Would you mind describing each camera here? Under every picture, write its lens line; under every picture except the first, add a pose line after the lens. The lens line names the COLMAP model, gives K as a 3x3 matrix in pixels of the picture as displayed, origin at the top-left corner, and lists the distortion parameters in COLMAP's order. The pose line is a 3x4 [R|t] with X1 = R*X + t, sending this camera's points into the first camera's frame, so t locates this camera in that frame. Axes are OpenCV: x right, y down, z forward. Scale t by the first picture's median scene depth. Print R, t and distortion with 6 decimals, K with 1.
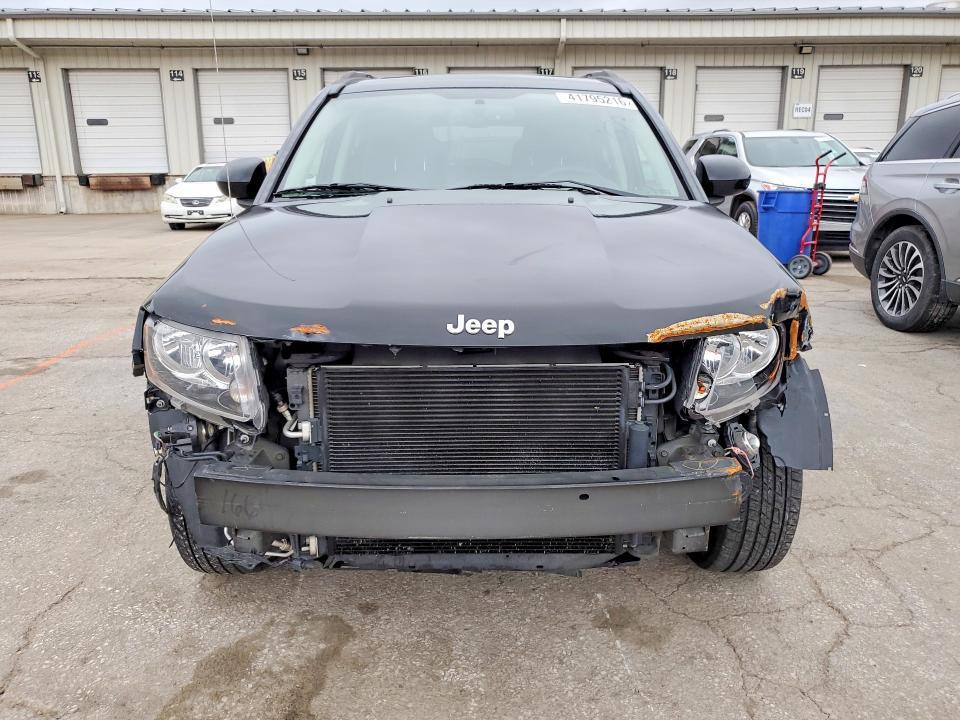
lens RADIAL K [[753.6, 0, 480.0], [0, 753.6, 360.0], [0, 0, 1]] dist [0.024554, -0.006727]
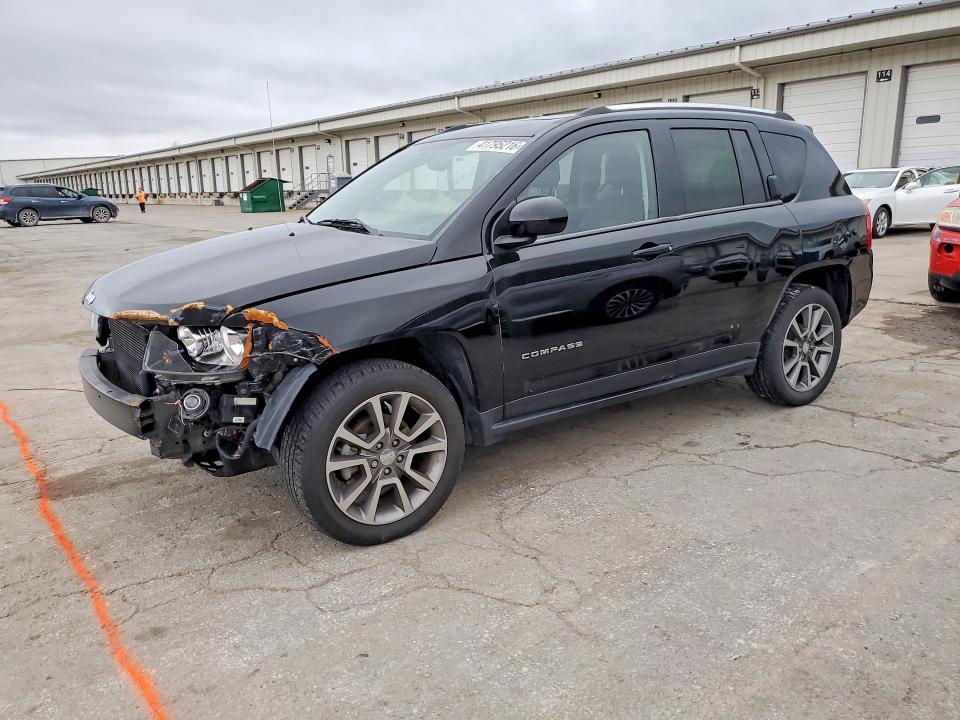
lens RADIAL K [[753.6, 0, 480.0], [0, 753.6, 360.0], [0, 0, 1]] dist [0.024554, -0.006727]
pose [[0.567163, 0.181691, -0.803315, 0.158008], [-0.180005, 0.979129, 0.094367, -0.018612], [0.803694, 0.091080, 0.588031, 0.047686]]
